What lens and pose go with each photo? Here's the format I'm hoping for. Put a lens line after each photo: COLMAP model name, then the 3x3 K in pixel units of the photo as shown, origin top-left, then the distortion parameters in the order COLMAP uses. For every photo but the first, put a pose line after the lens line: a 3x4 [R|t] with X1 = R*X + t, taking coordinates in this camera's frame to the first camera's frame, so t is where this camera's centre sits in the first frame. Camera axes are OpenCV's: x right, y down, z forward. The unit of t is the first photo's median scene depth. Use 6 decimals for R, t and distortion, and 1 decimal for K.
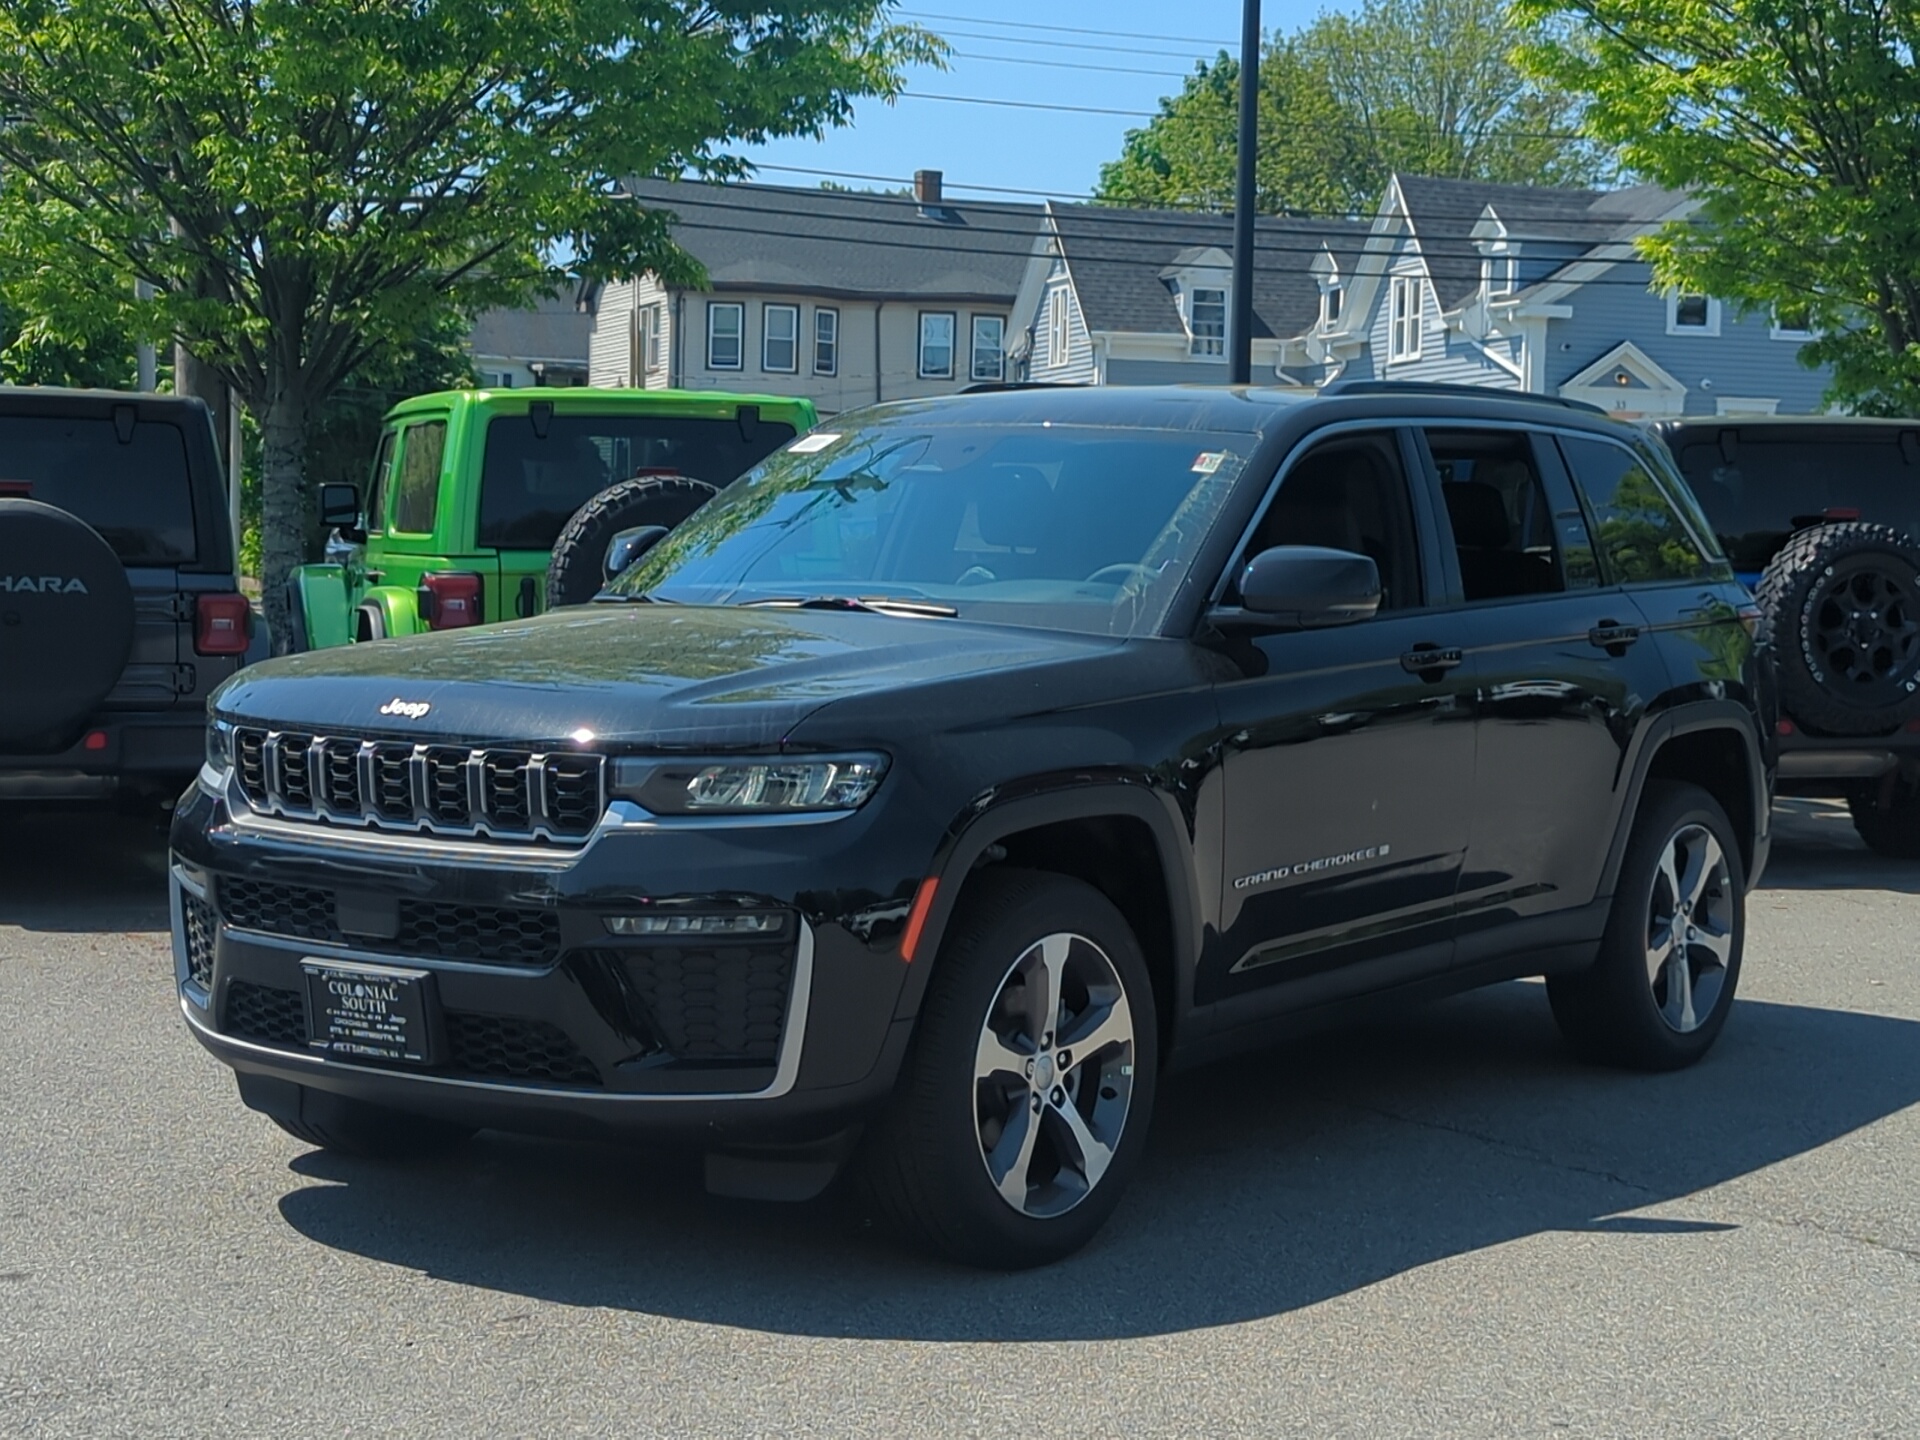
lens RADIAL K [[3359.7, 0, 1043.6], [0, 3359.7, 703.5], [0, 0, 1]] dist [0.101445, 0.000000]
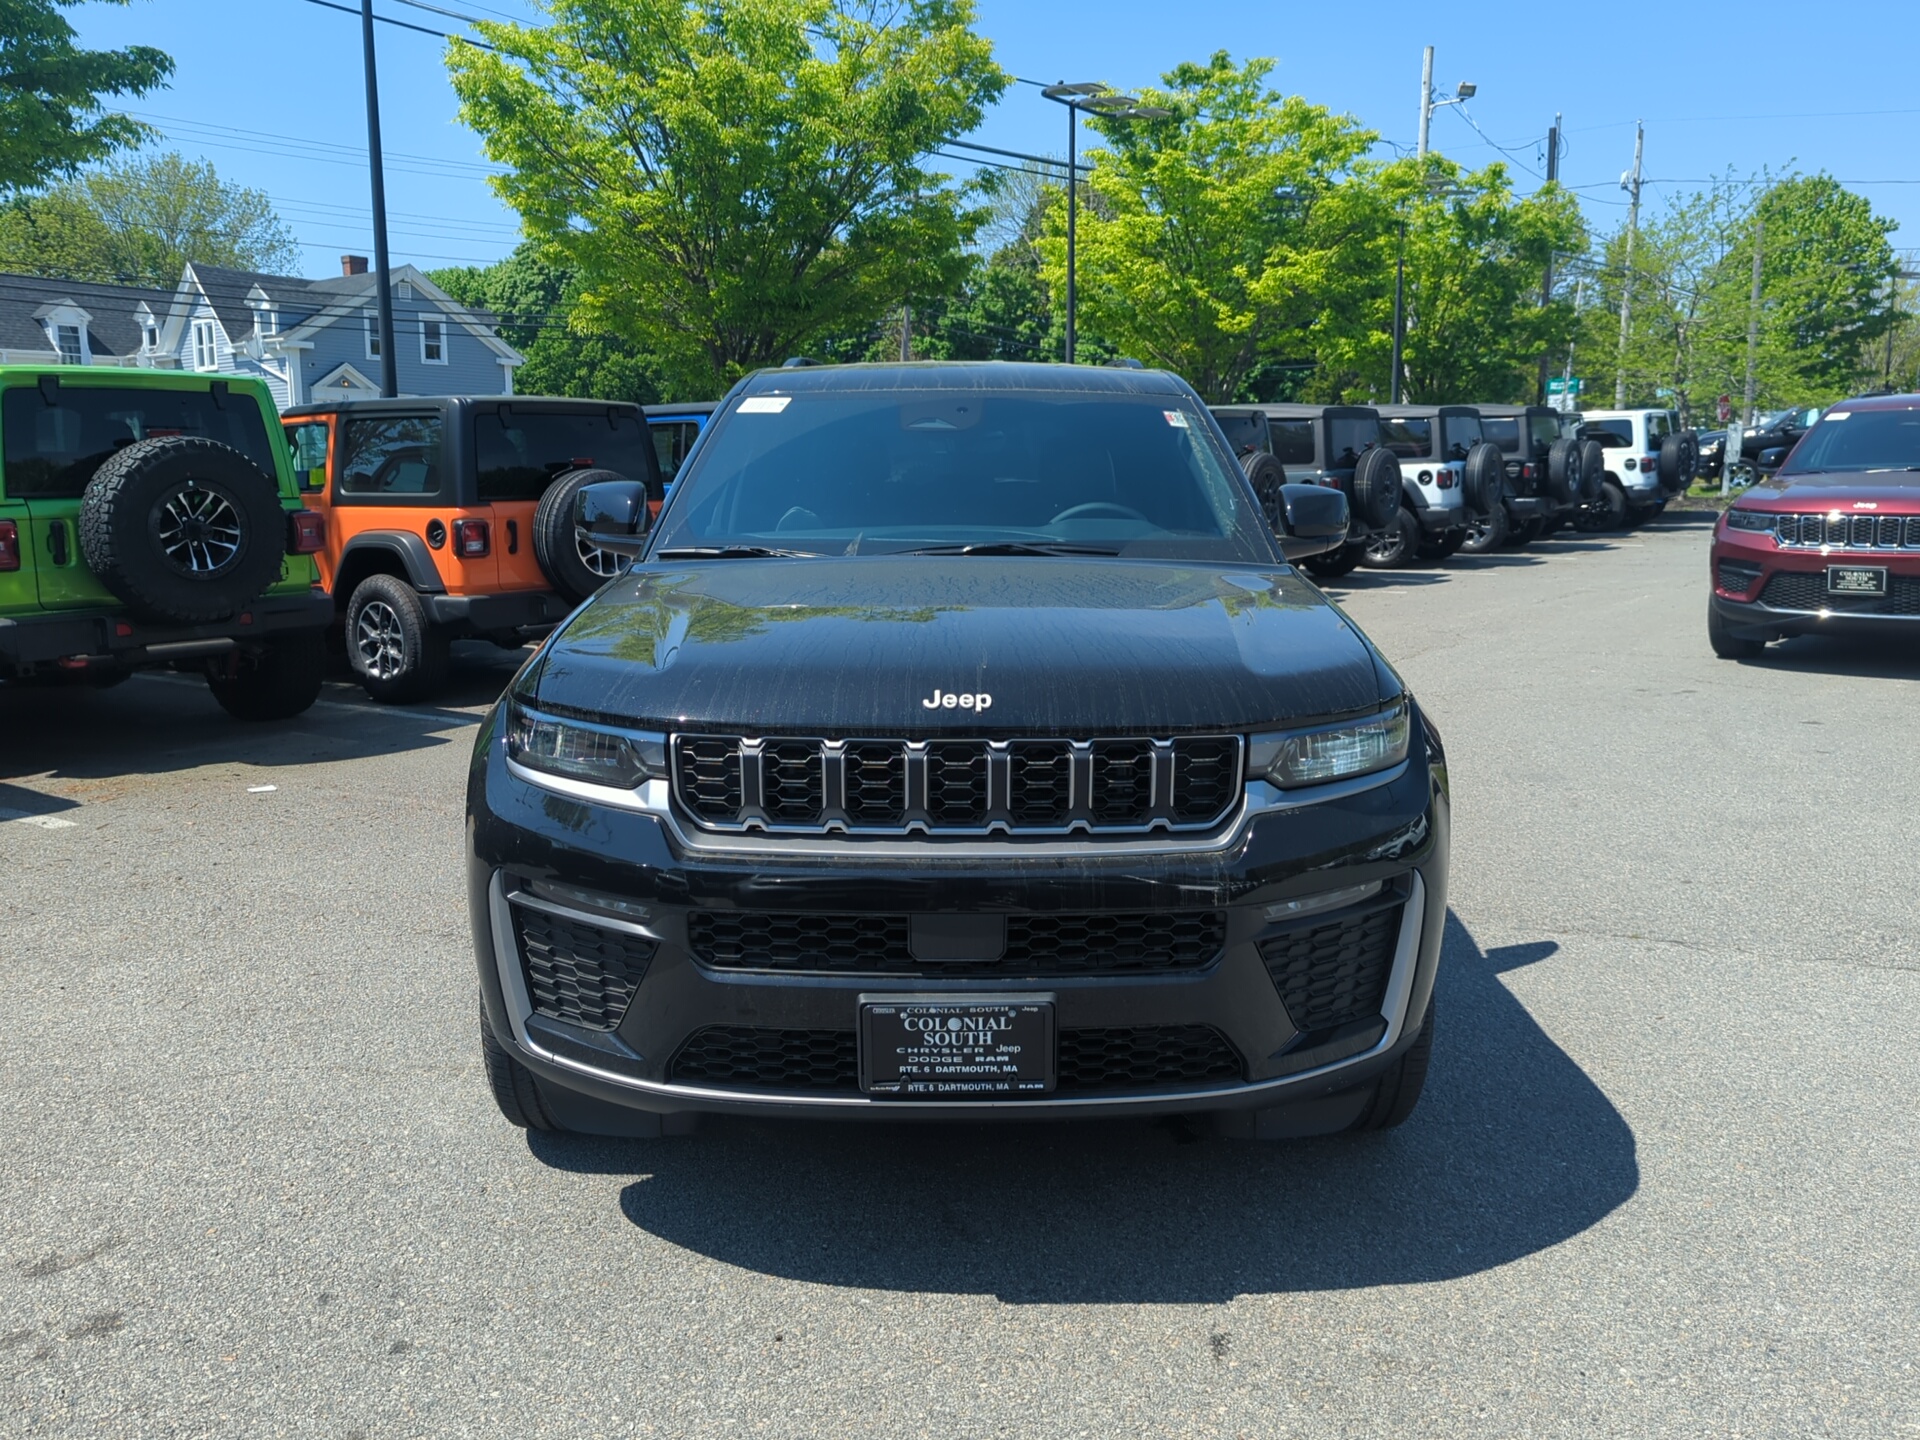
lens RADIAL K [[1547.9, 0, 972.4], [0, 1547.9, 704.6], [0, 0, 1]] dist [0.057406, -0.032669]
pose [[0.820740, -0.108595, 0.560885, -0.372530], [0.049574, 0.991602, 0.119446, -0.041129], [-0.569146, -0.070229, 0.819231, 0.598747]]
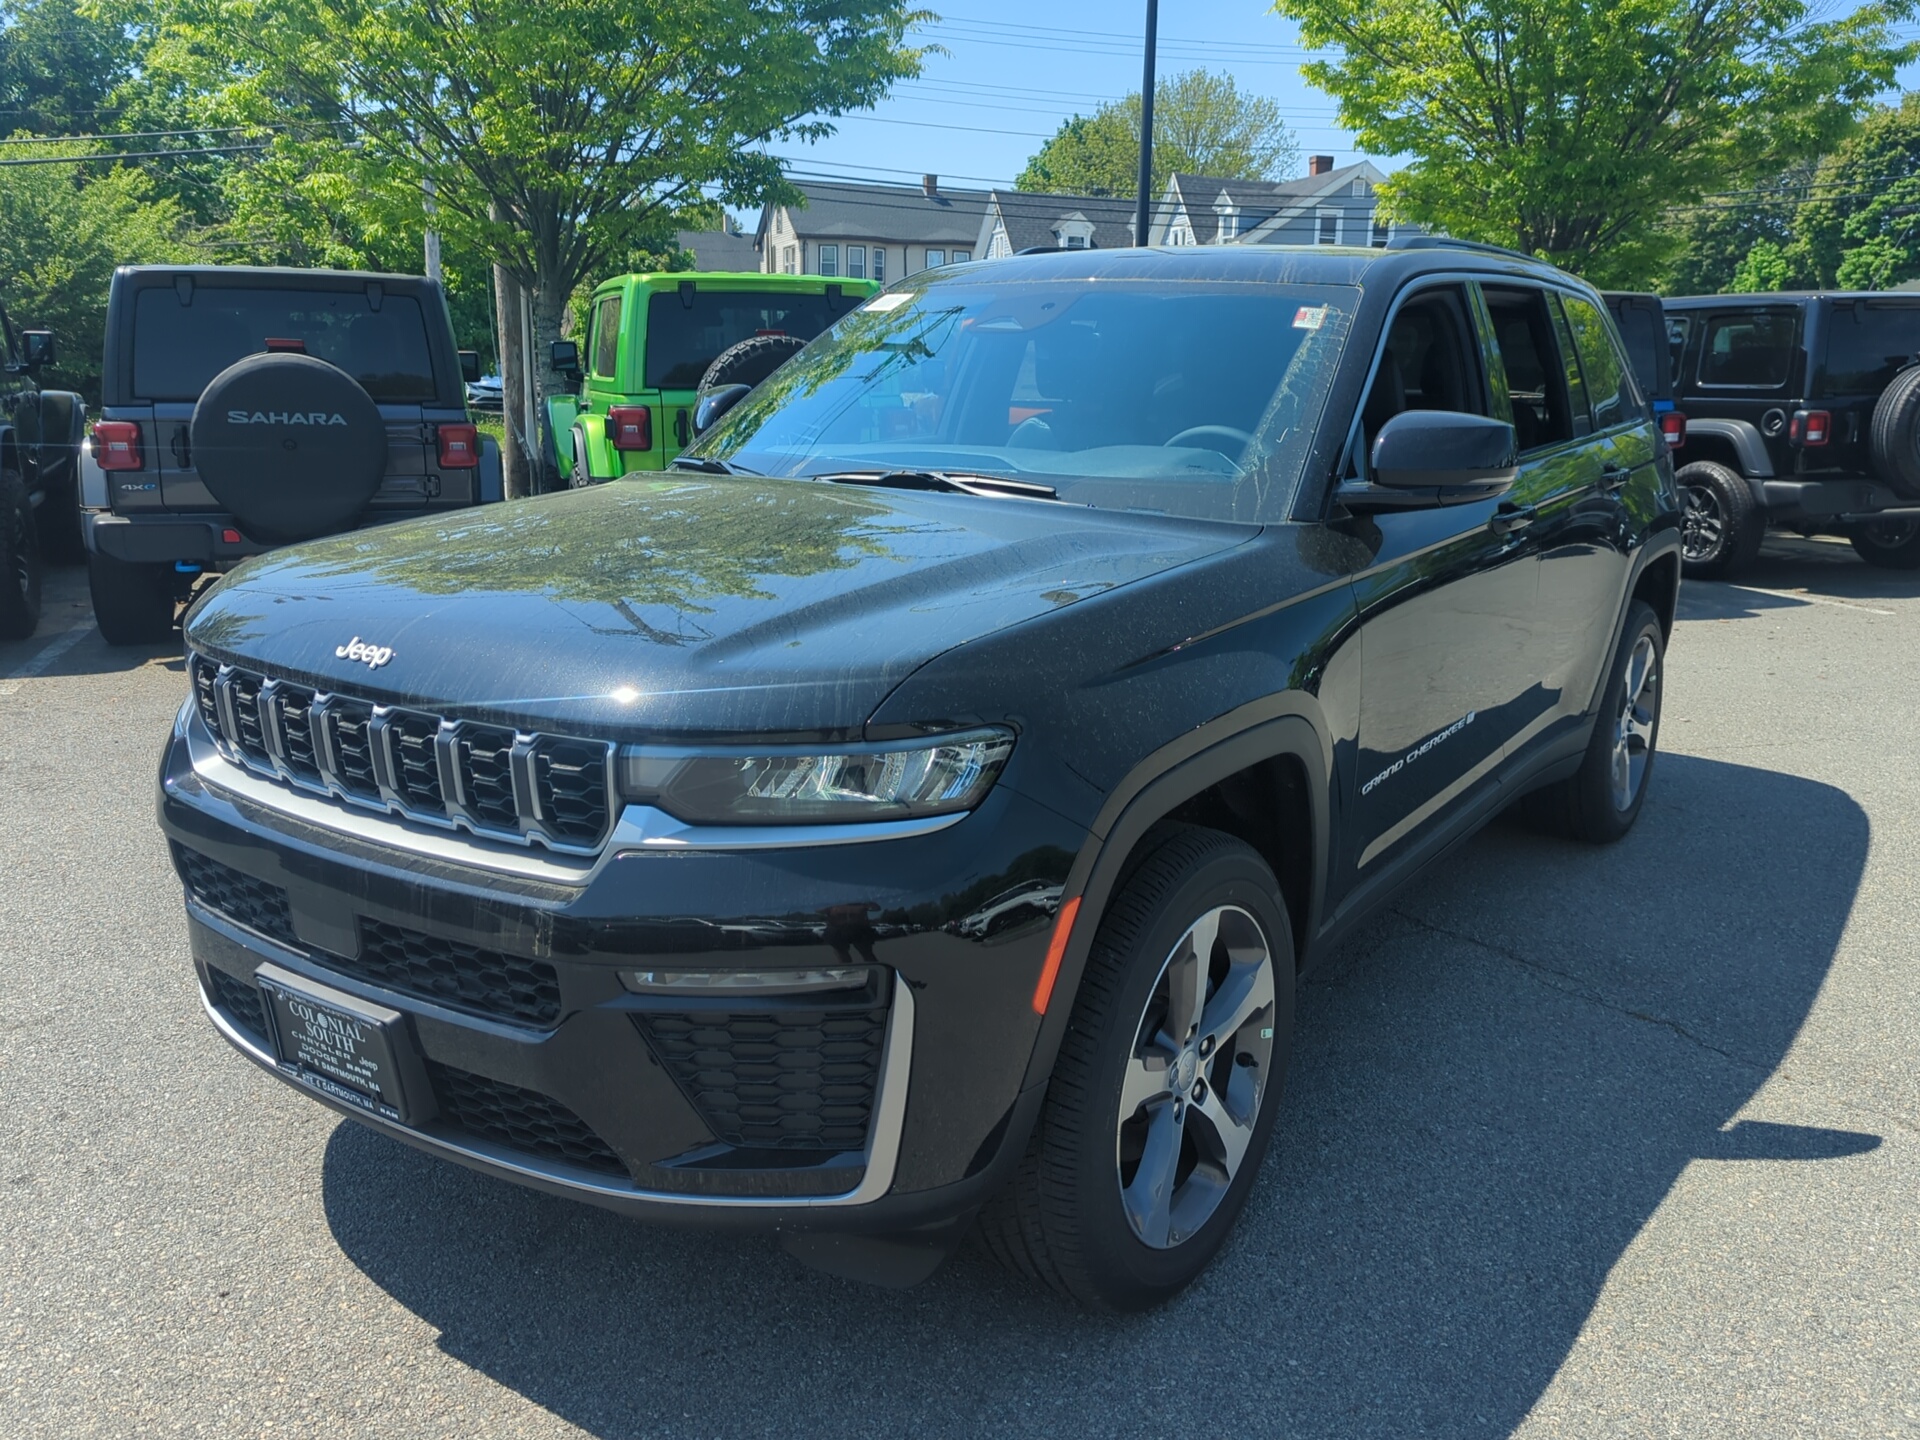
lens RADIAL K [[1547.9, 0, 990.7], [0, 1547.9, 704.5], [0, 0, 1]] dist [0.057406, -0.032669]
pose [[0.999978, -0.005037, 0.004290, -0.045646], [0.004260, 0.986292, 0.164955, -0.039538], [-0.005062, -0.164933, 0.986292, 0.588107]]
